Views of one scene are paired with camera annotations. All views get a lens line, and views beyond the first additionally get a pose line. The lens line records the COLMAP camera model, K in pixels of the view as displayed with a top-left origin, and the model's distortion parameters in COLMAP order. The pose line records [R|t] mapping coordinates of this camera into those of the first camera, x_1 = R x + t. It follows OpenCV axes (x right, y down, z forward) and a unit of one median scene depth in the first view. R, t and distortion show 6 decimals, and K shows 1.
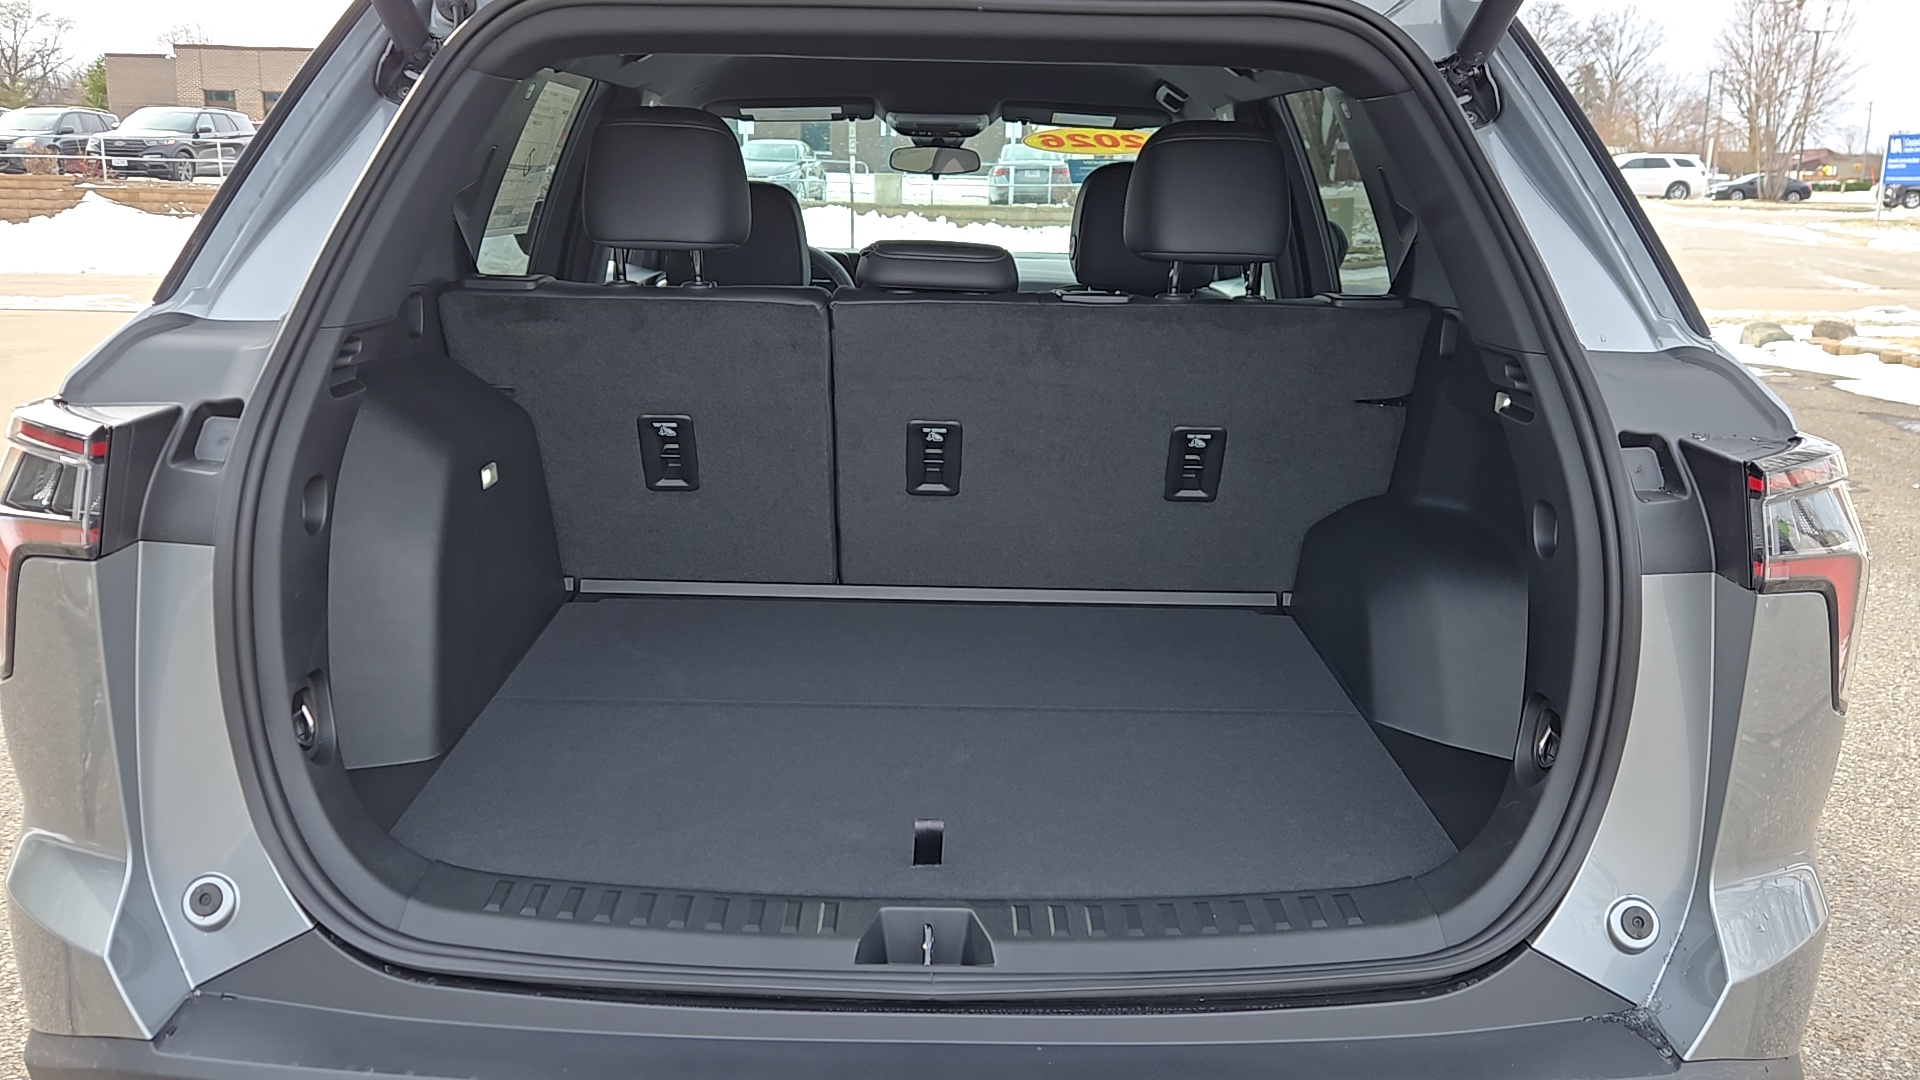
lens RADIAL K [[1586.0, 0, 945.6], [0, 1586.0, 537.6], [0, 0, 1]] dist [0.073447, -0.079097]
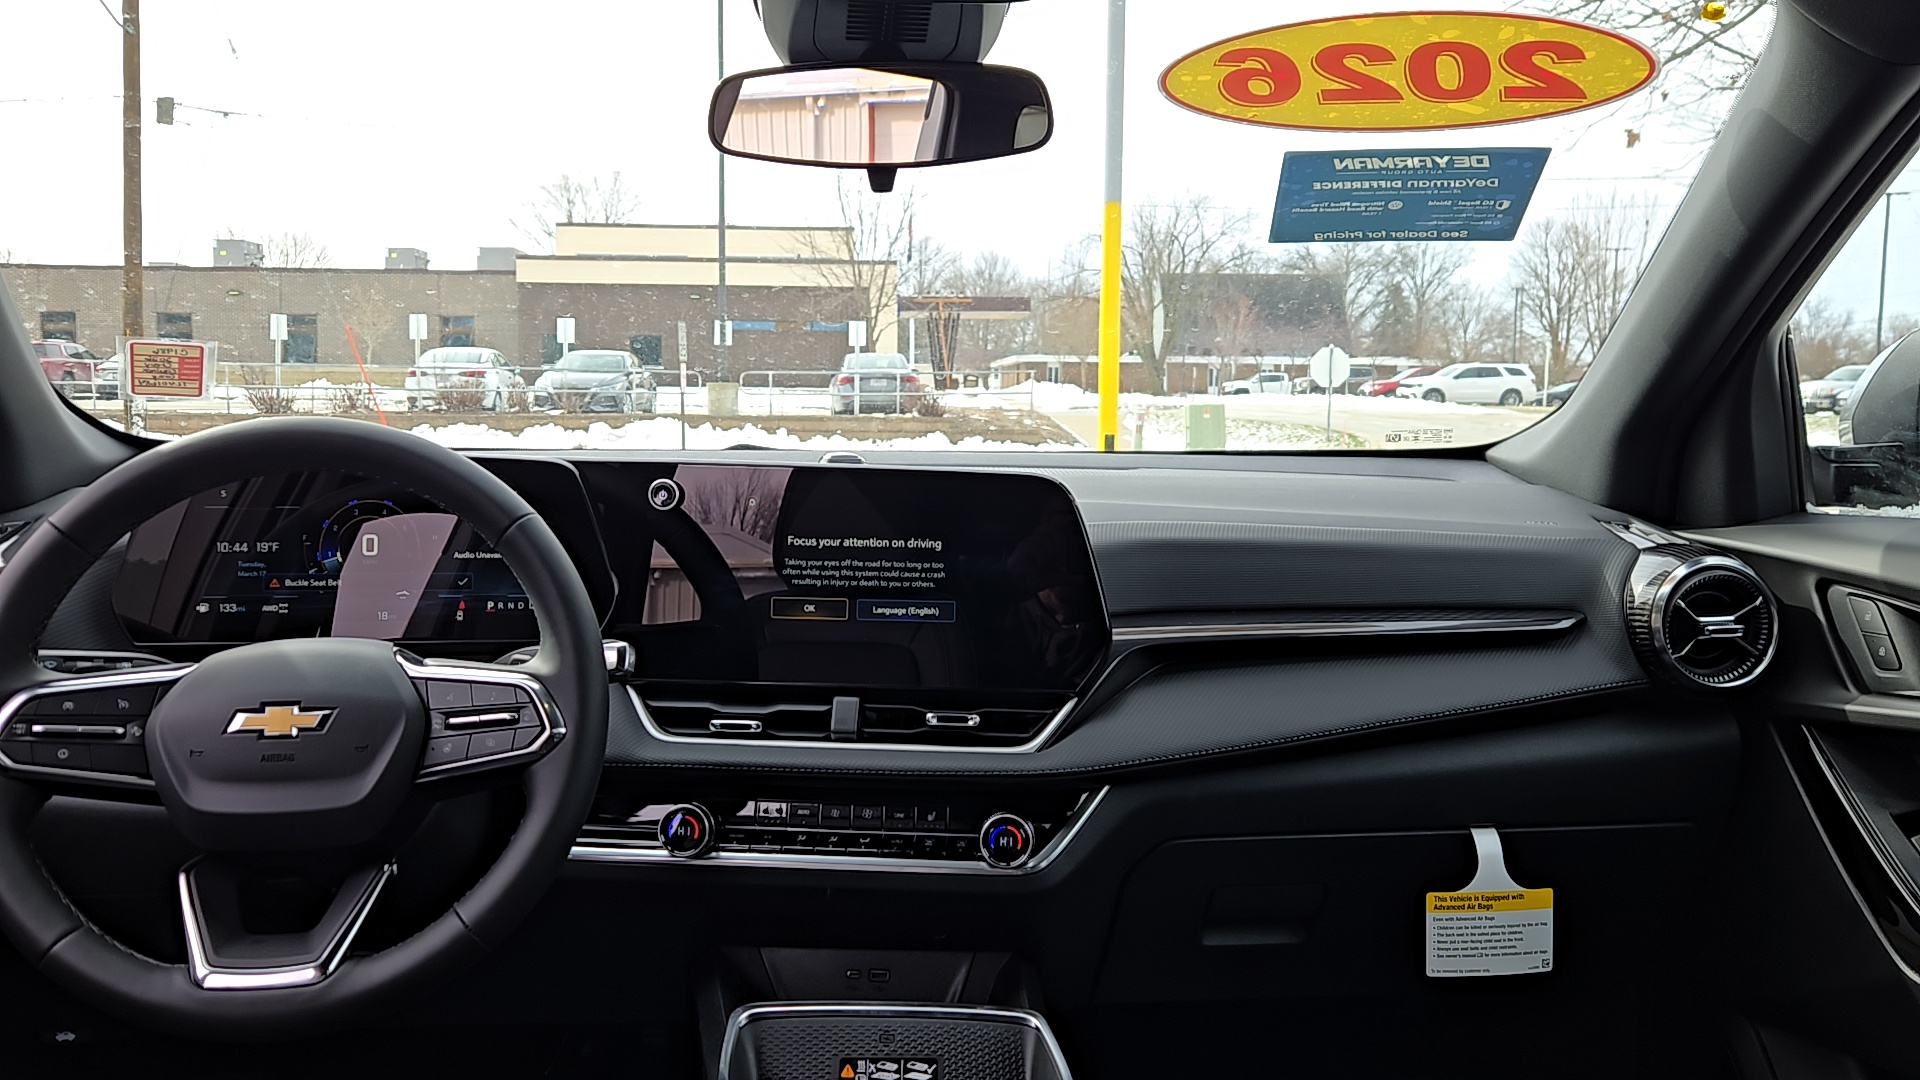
lens RADIAL K [[1623.7, 0, 961.5], [0, 1623.7, 546.3], [0, 0, 1]] dist [-0.001317, -0.002580]
pose [[0.993904, -0.021233, 0.108181, -0.002671], [0.034849, 0.991472, -0.125573, -0.013609], [-0.104592, 0.128577, 0.986169, 0.078108]]
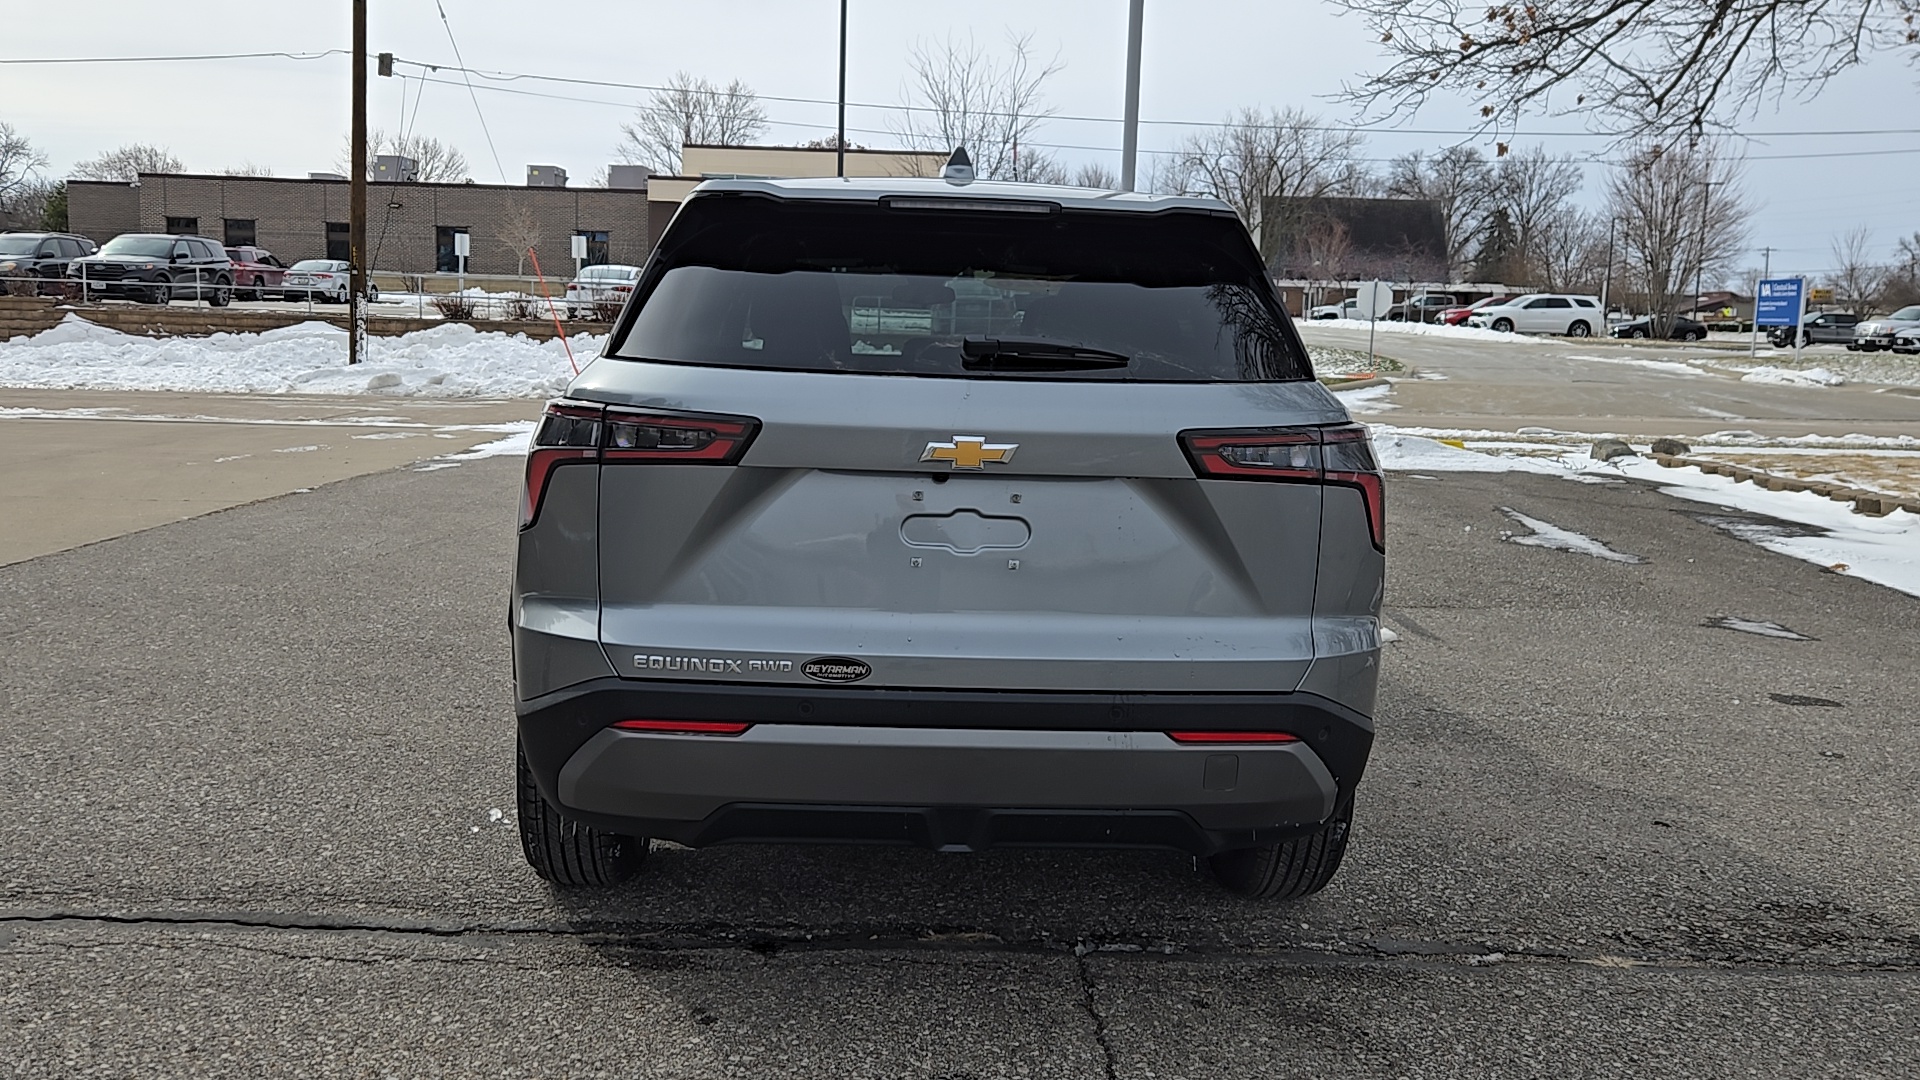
lens RADIAL K [[1579.9, 0, 930.8], [0, 1579.9, 543.1], [0, 0, 1]] dist [0.026691, 0.003260]
pose [[0.999546, 0.006763, 0.029377, -0.004087], [-0.004563, 0.997223, -0.074334, 0.009987], [-0.029799, 0.074166, 0.996801, -0.042351]]
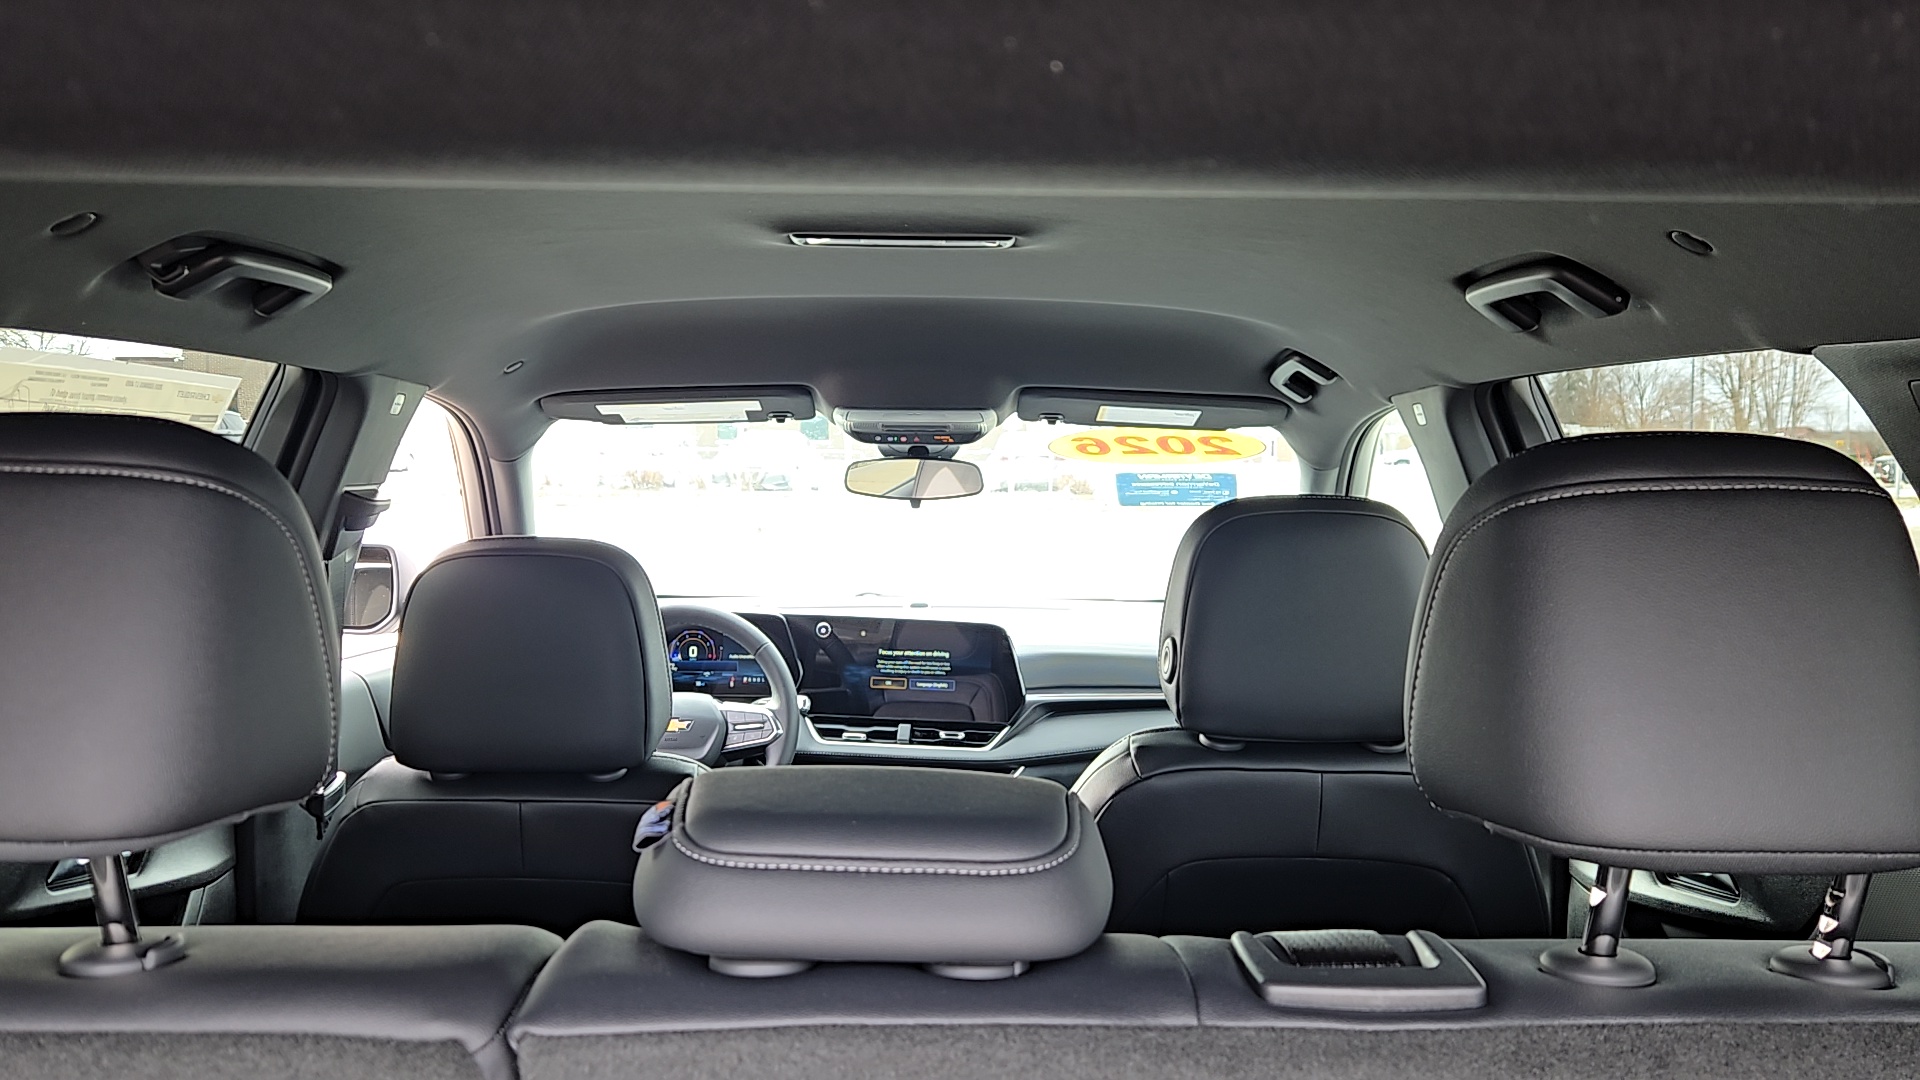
lens RADIAL K [[1586.0, 0, 945.6], [0, 1586.0, 537.6], [0, 0, 1]] dist [0.073447, -0.079097]
pose [[0.999957, -0.008962, -0.002180, 0.000733], [0.008453, 0.985047, -0.172076, -0.010678], [0.003690, 0.172051, 0.985081, 0.038620]]
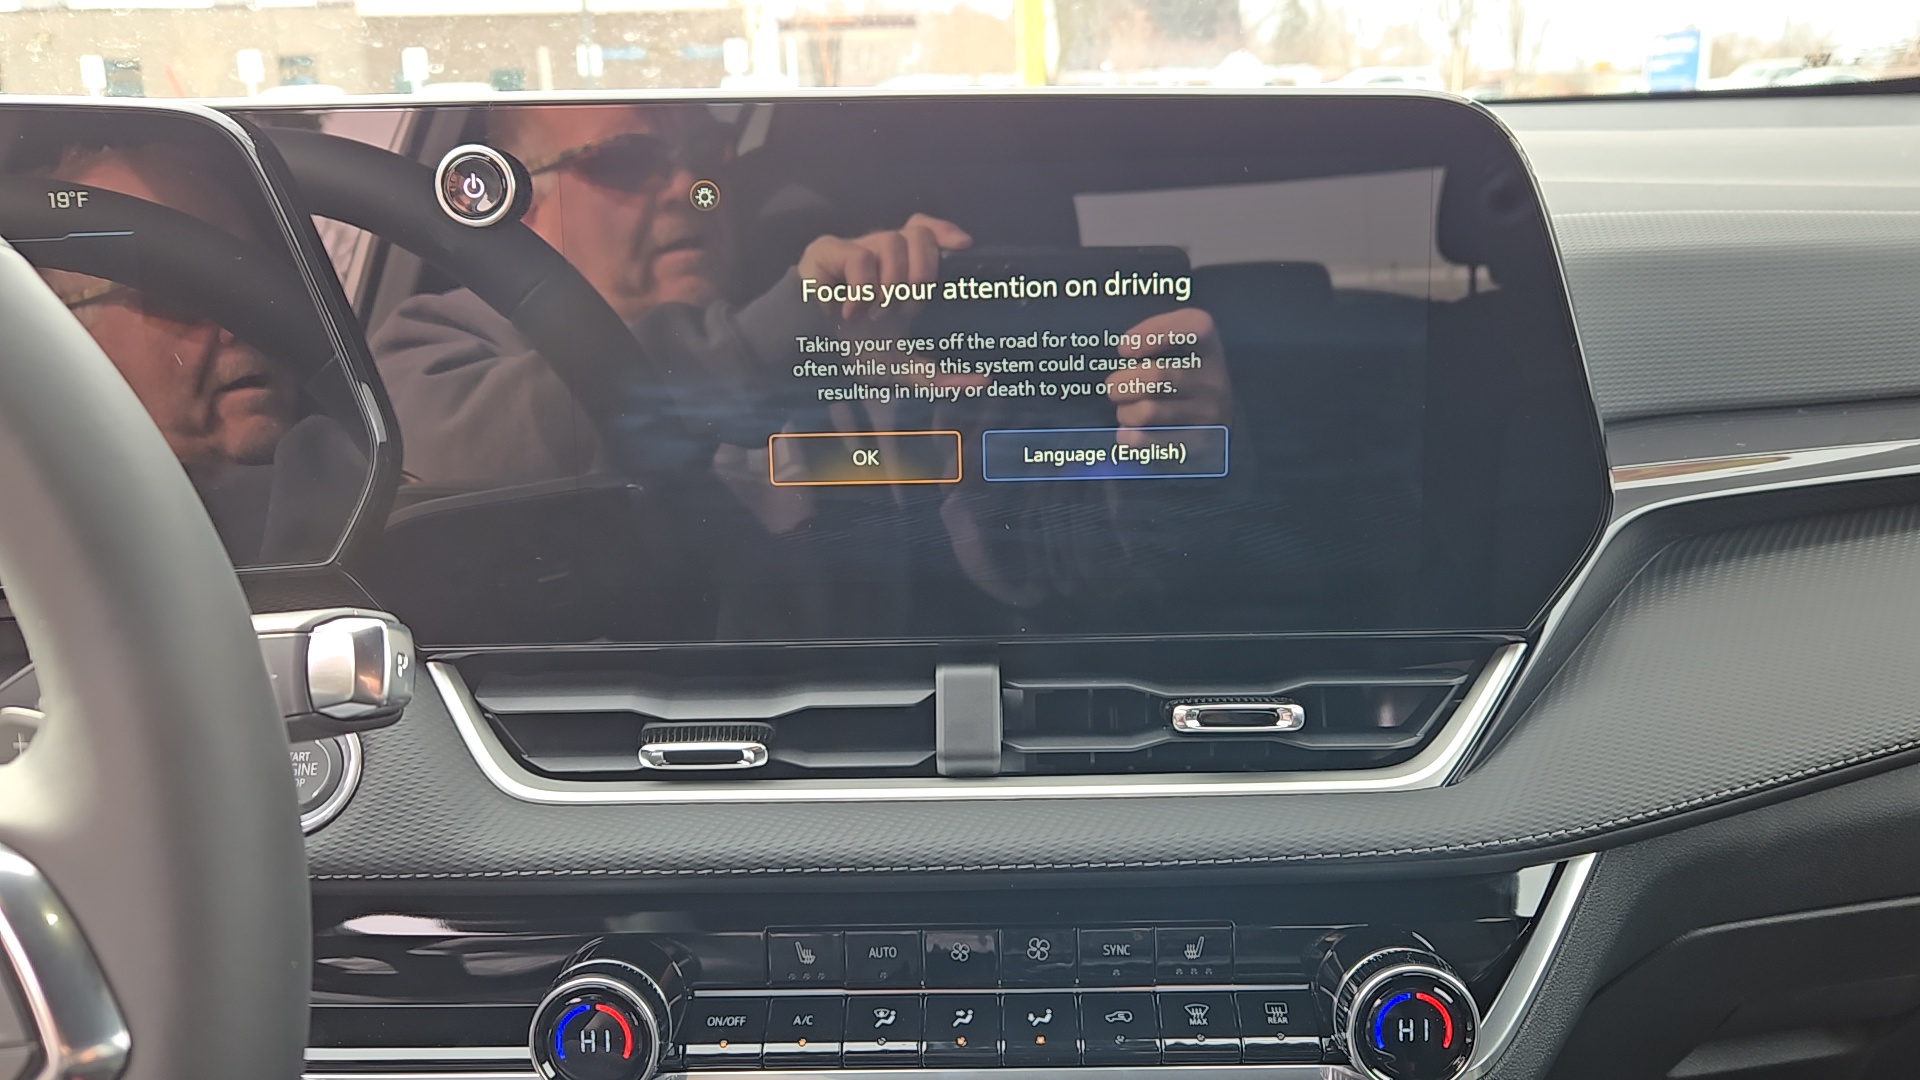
lens RADIAL K [[1623.7, 0, 961.5], [0, 1623.7, 546.3], [0, 0, 1]] dist [-0.001317, -0.002580]
pose [[0.982452, -0.090235, 0.163232, -0.003739], [0.085079, 0.995637, 0.038323, -0.016504], [-0.165978, -0.023763, 0.985843, 0.099004]]
